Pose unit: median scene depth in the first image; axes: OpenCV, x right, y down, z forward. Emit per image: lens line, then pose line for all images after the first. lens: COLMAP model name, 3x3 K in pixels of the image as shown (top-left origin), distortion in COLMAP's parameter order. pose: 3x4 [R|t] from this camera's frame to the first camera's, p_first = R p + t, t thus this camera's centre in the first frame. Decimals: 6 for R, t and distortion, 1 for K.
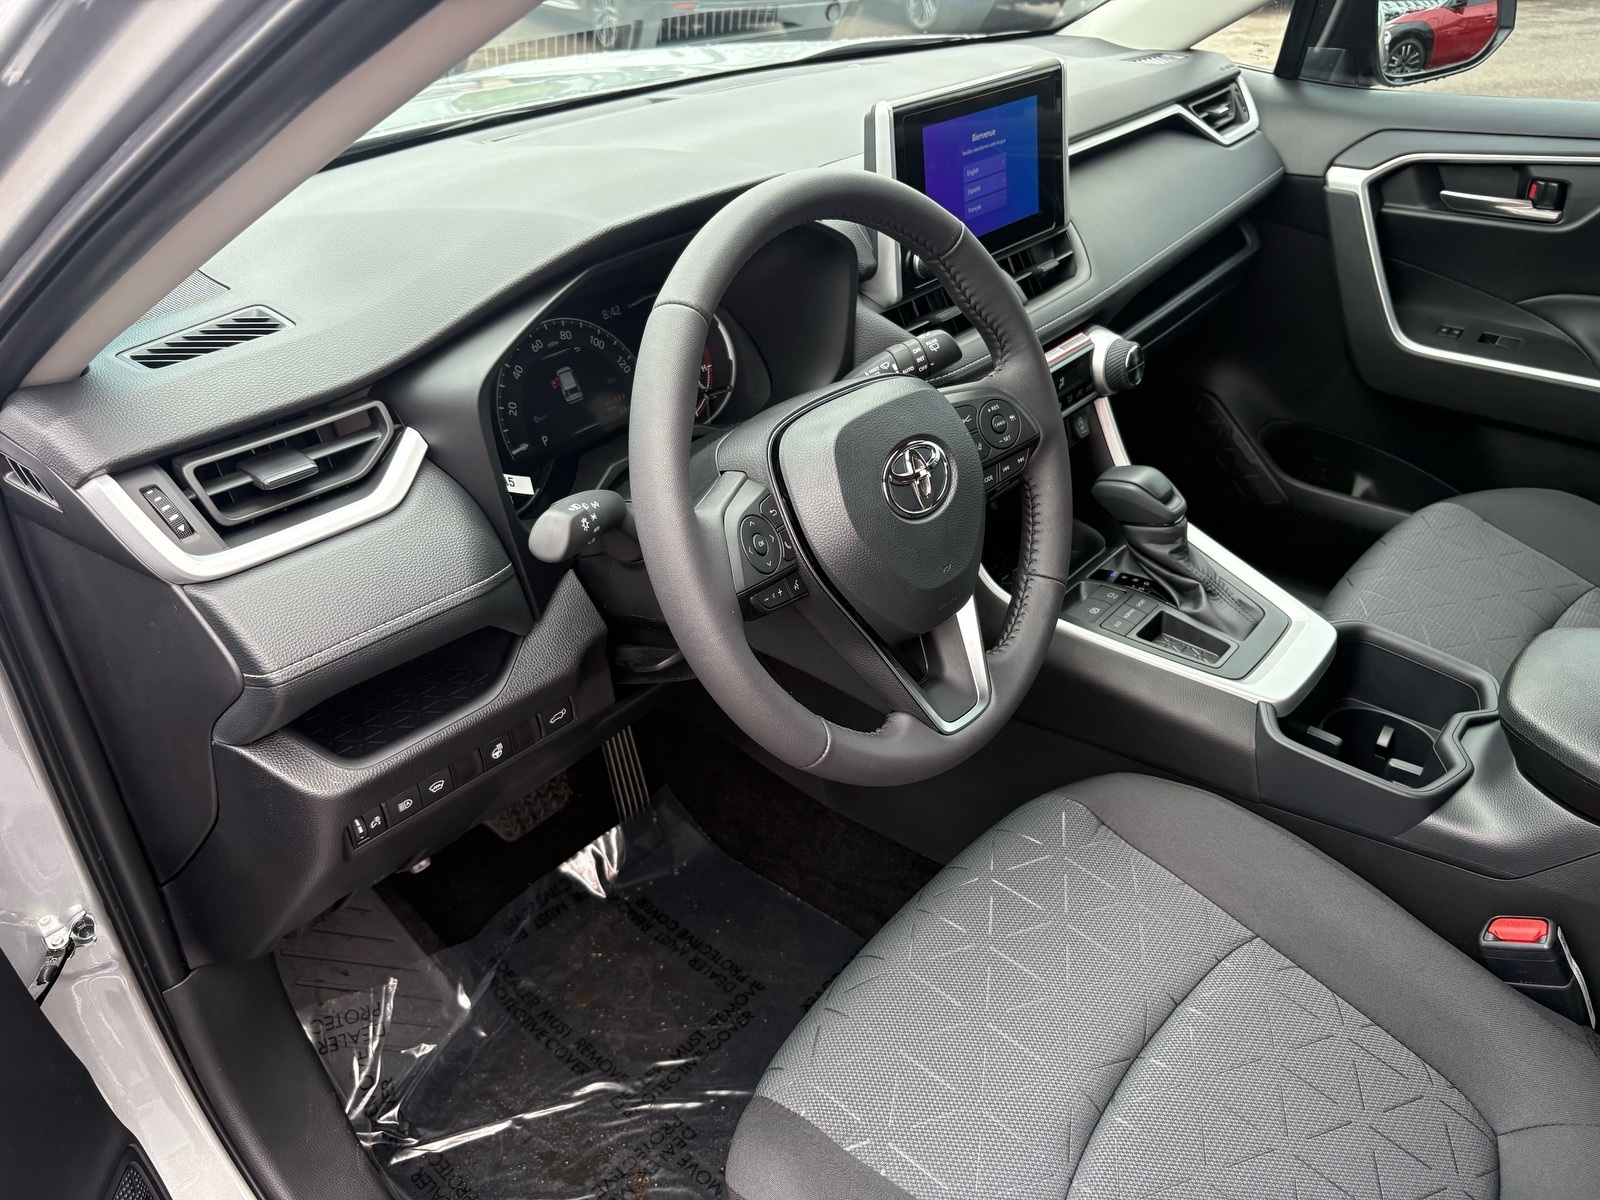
lens RADIAL K [[1218.0, 0, 798.0], [0, 1218.0, 593.2], [0, 0, 1]] dist [0.039494, -0.031352]
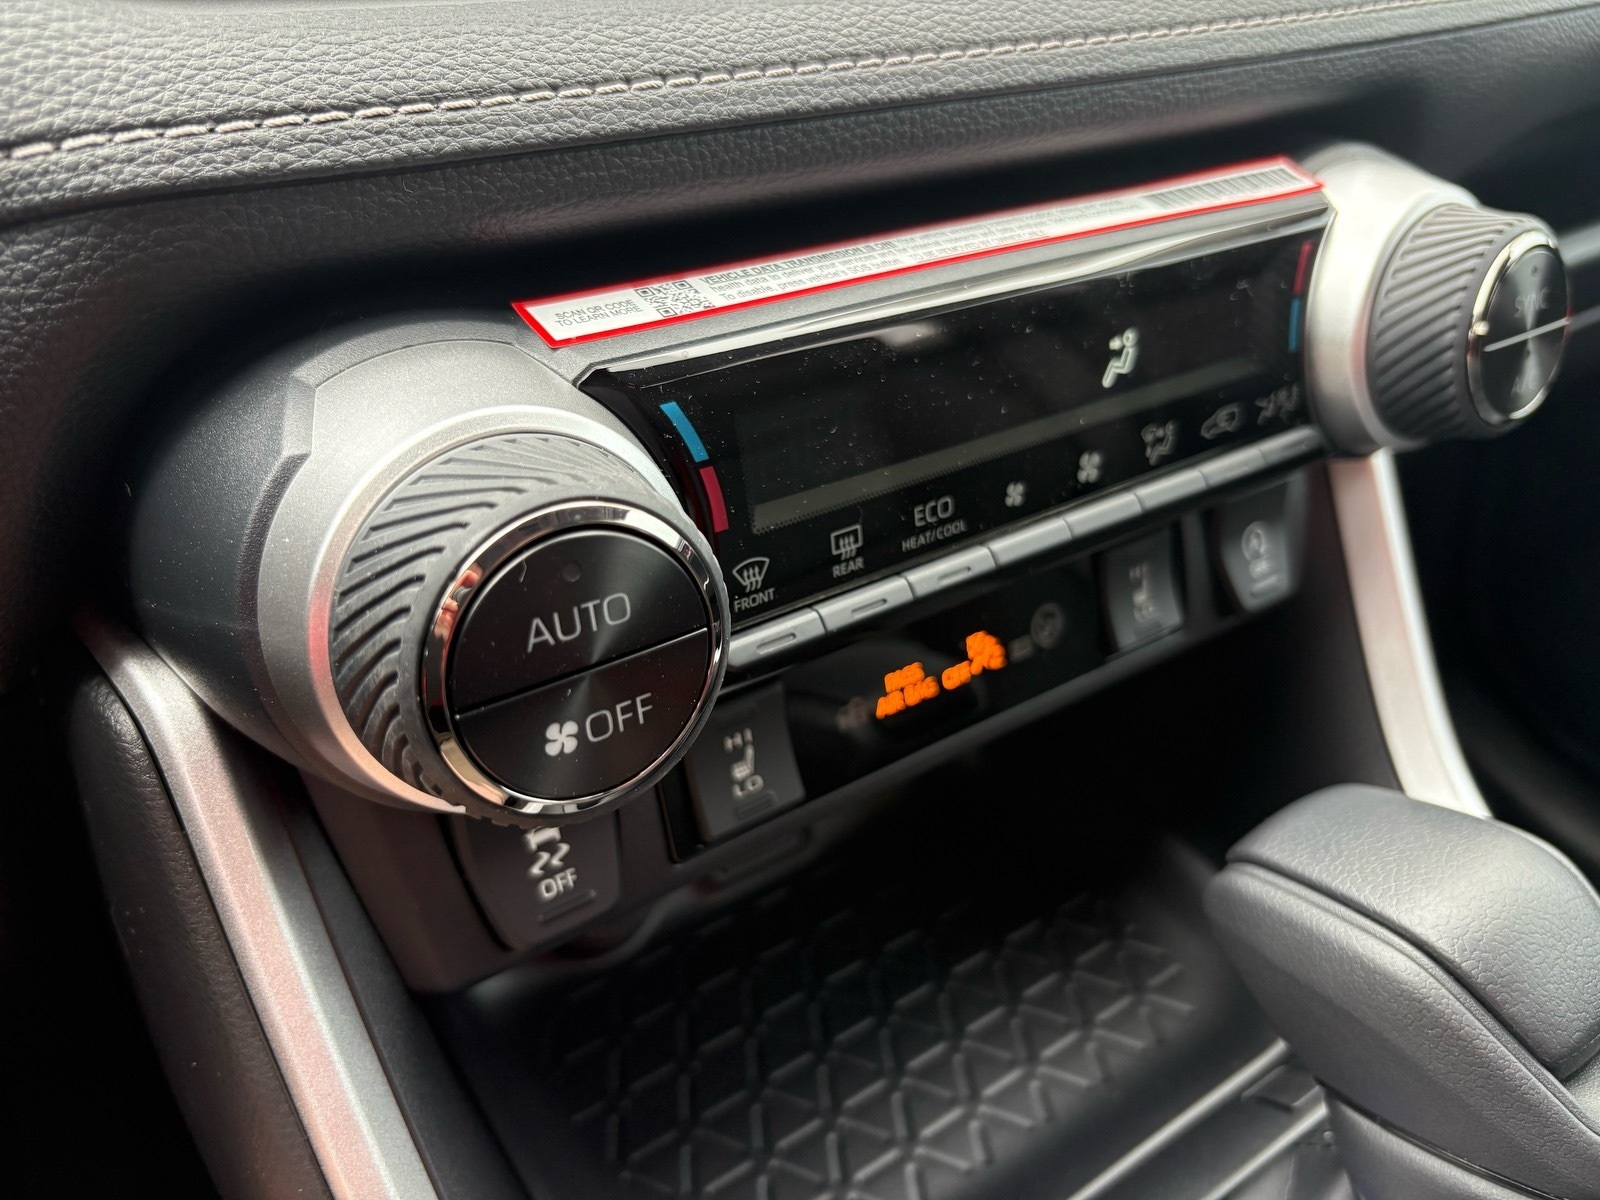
lens RADIAL K [[1270.2, 0, 800.0], [0, 1270.2, 600.0], [0, 0, 1]] dist [-0.001978, -0.047442]
pose [[0.963172, 0.146576, -0.225424, 0.217108], [-0.149315, 0.988777, 0.004950, -0.125194], [0.223620, 0.028891, 0.974248, 0.780217]]
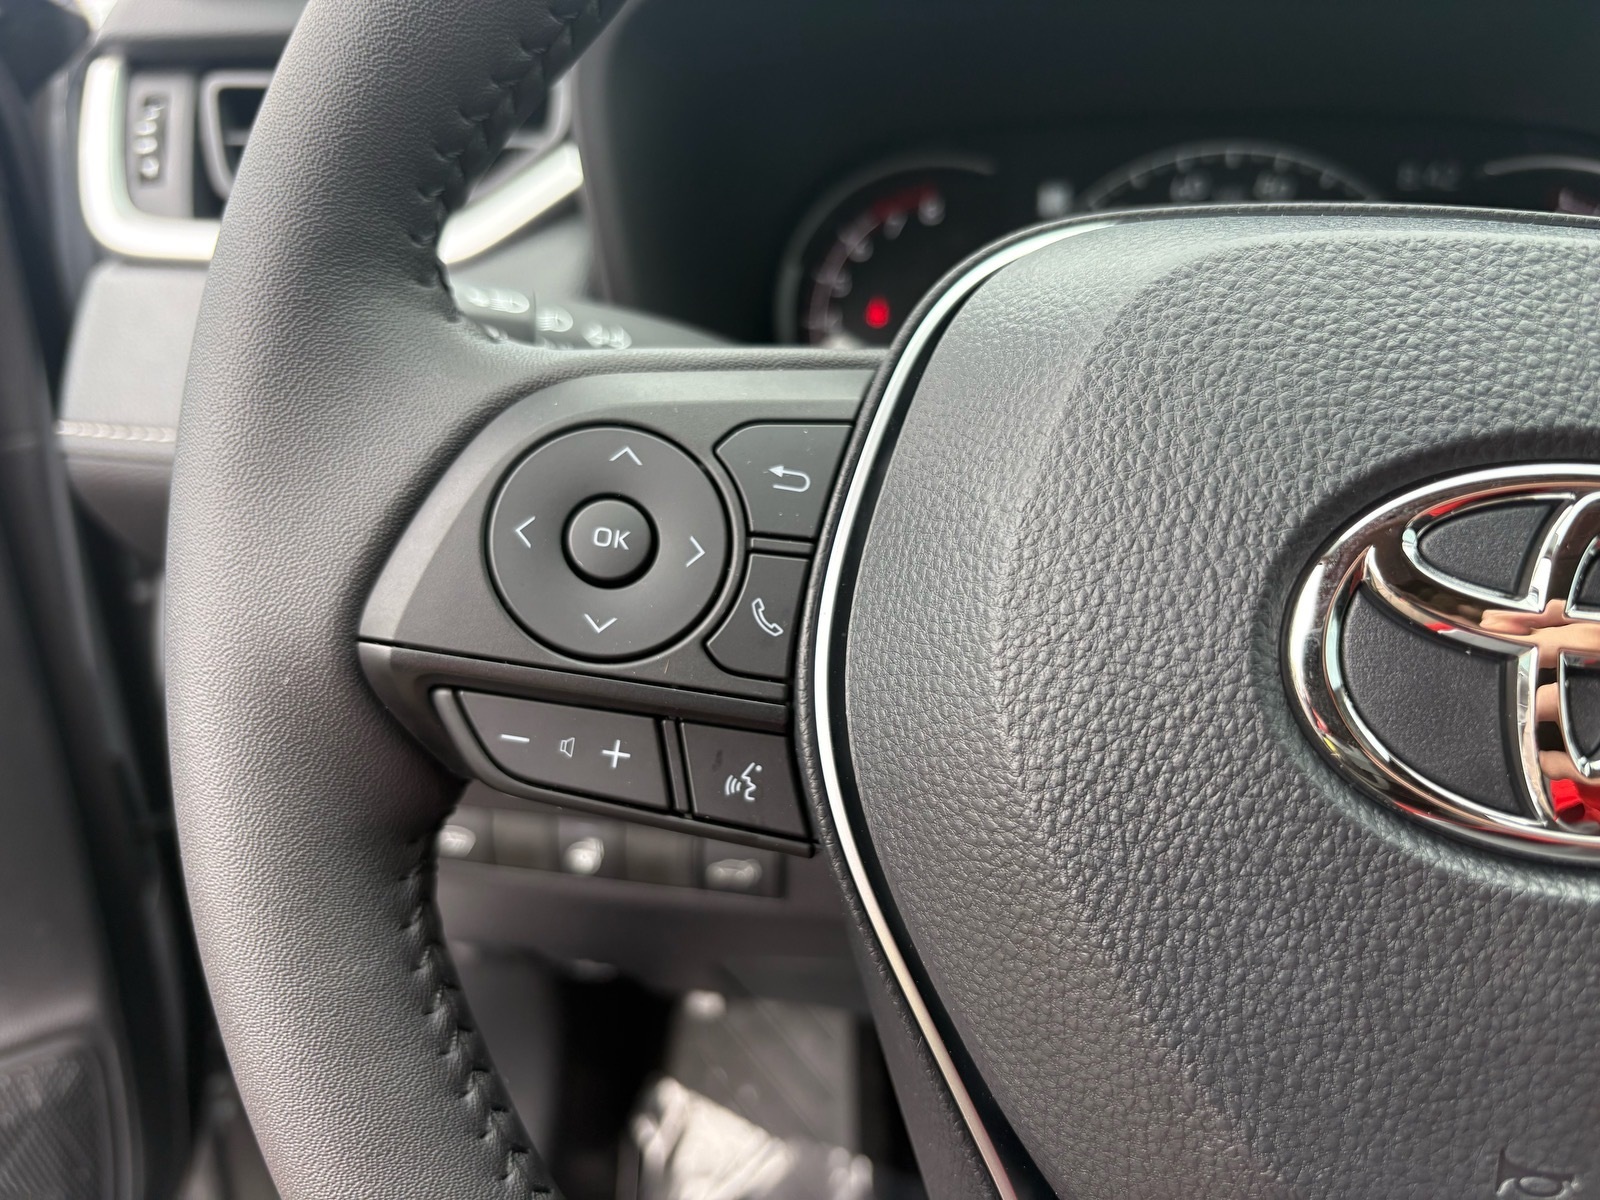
lens RADIAL K [[1270.2, 0, 800.0], [0, 1270.2, 600.0], [0, 0, 1]] dist [-0.001978, -0.047442]
pose [[0.493429, 0.363812, -0.790043, 0.122995], [-0.444304, 0.886299, 0.130644, -0.049361], [0.747744, 0.286556, 0.598969, 0.524740]]
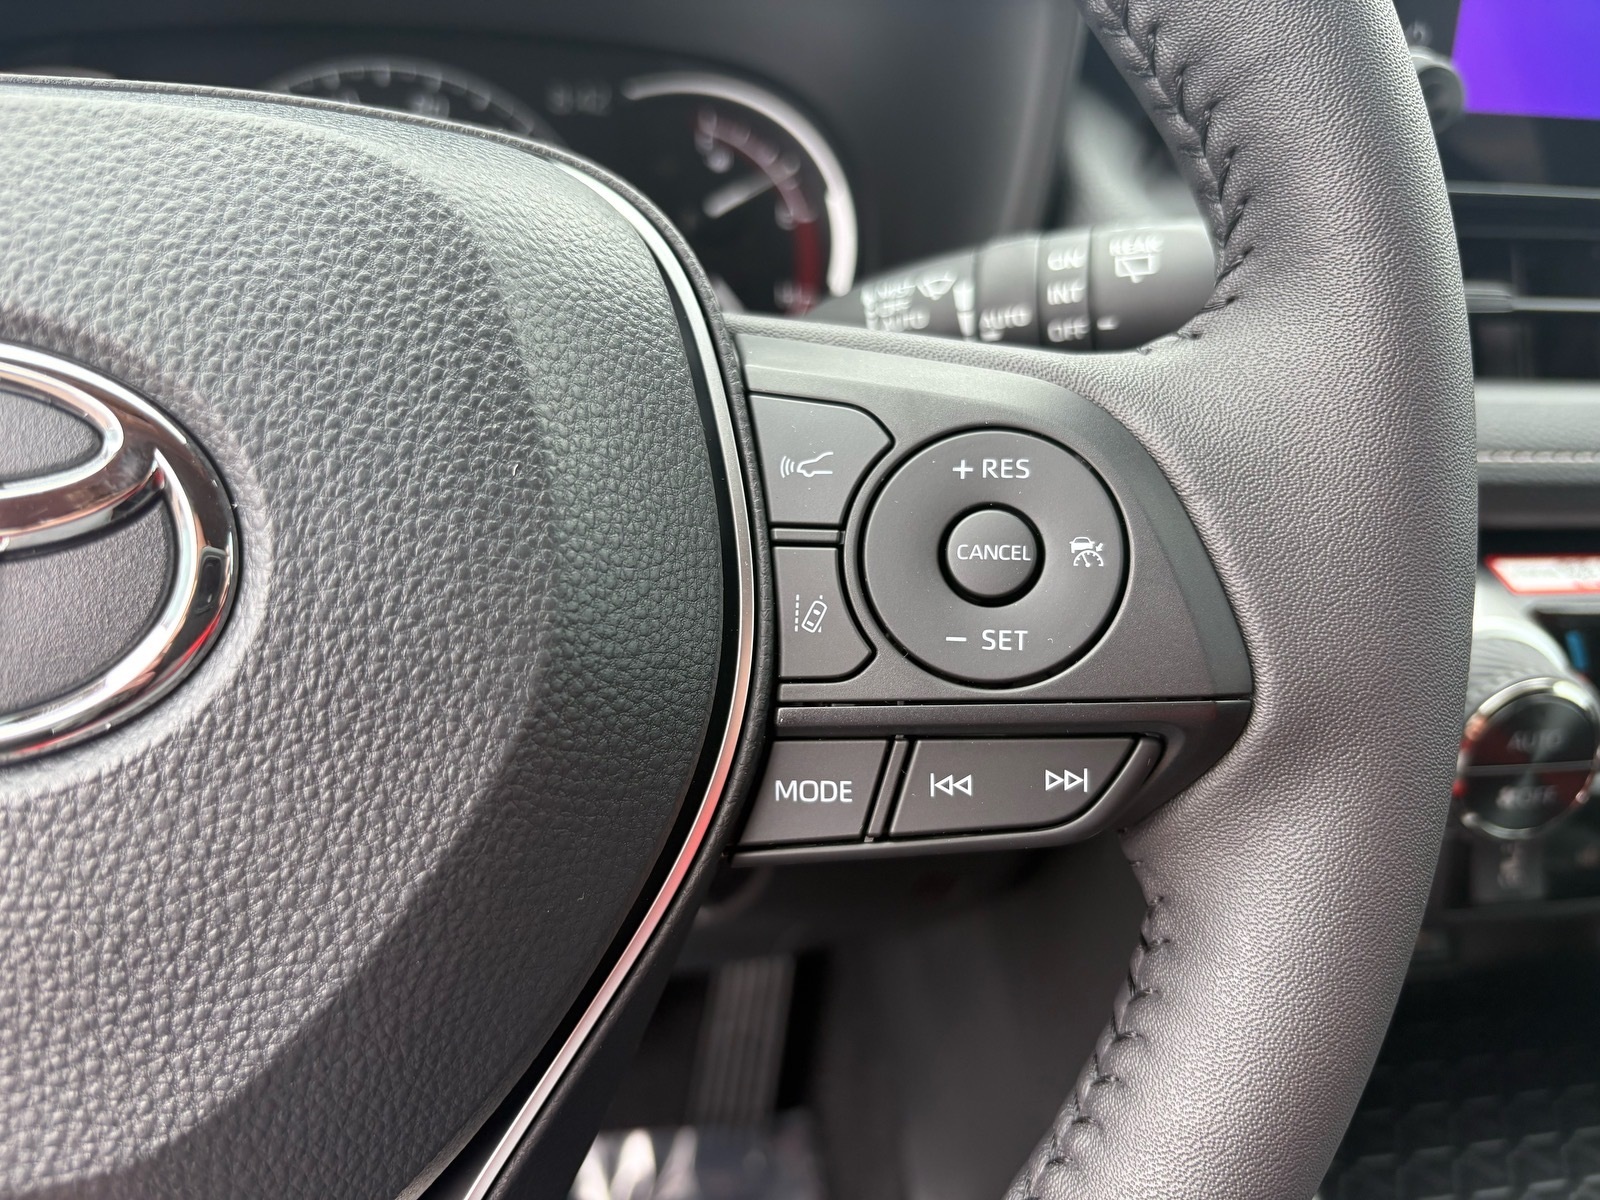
lens RADIAL K [[1270.2, 0, 800.0], [0, 1270.2, 600.0], [0, 0, 1]] dist [-0.001978, -0.047442]
pose [[0.741915, 0.335037, -0.580786, 0.193100], [-0.394592, 0.918495, 0.025787, -0.093149], [0.542089, 0.210041, 0.813648, 0.612348]]
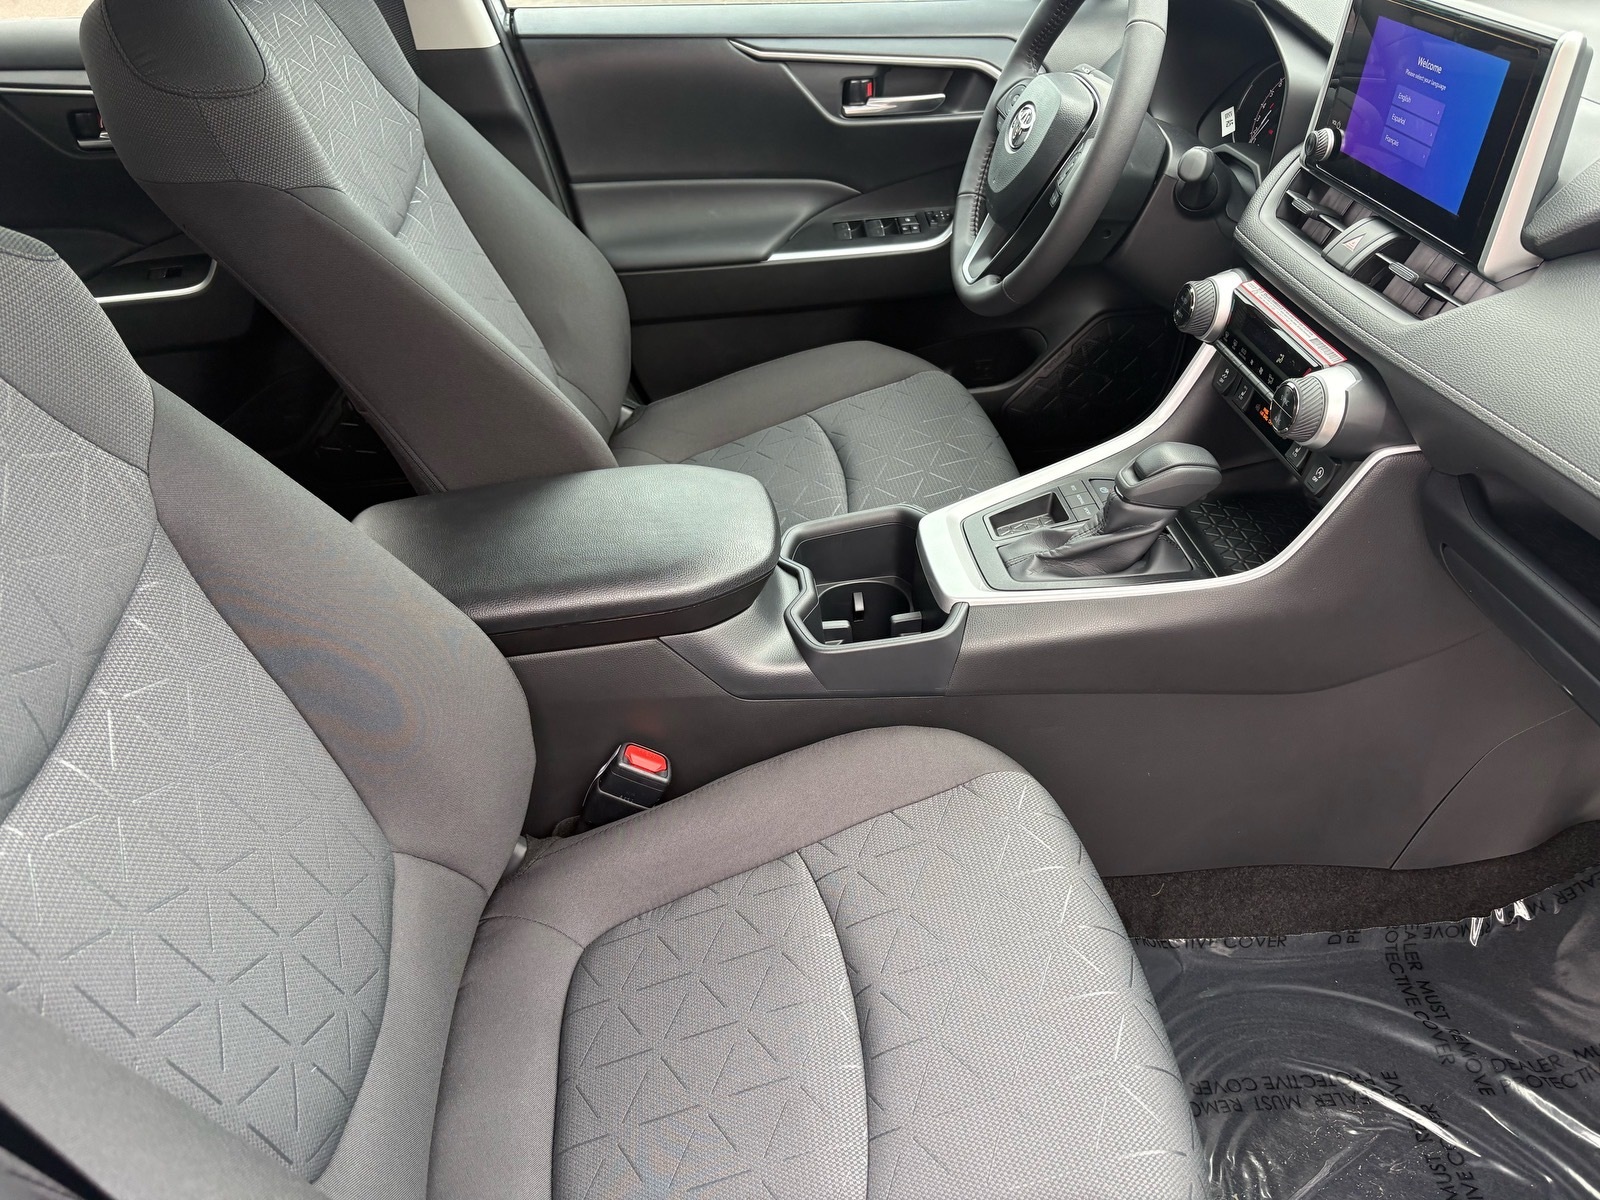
lens RADIAL K [[1206.2, 0, 800.0], [0, 1206.2, 600.0], [0, 0, 1]] dist [0.074486, -0.075886]
pose [[-0.699790, 0.443267, -0.560187, 1.031440], [-0.328440, 0.496741, 0.803353, -0.681145], [0.634367, 0.746166, -0.202027, 1.085778]]
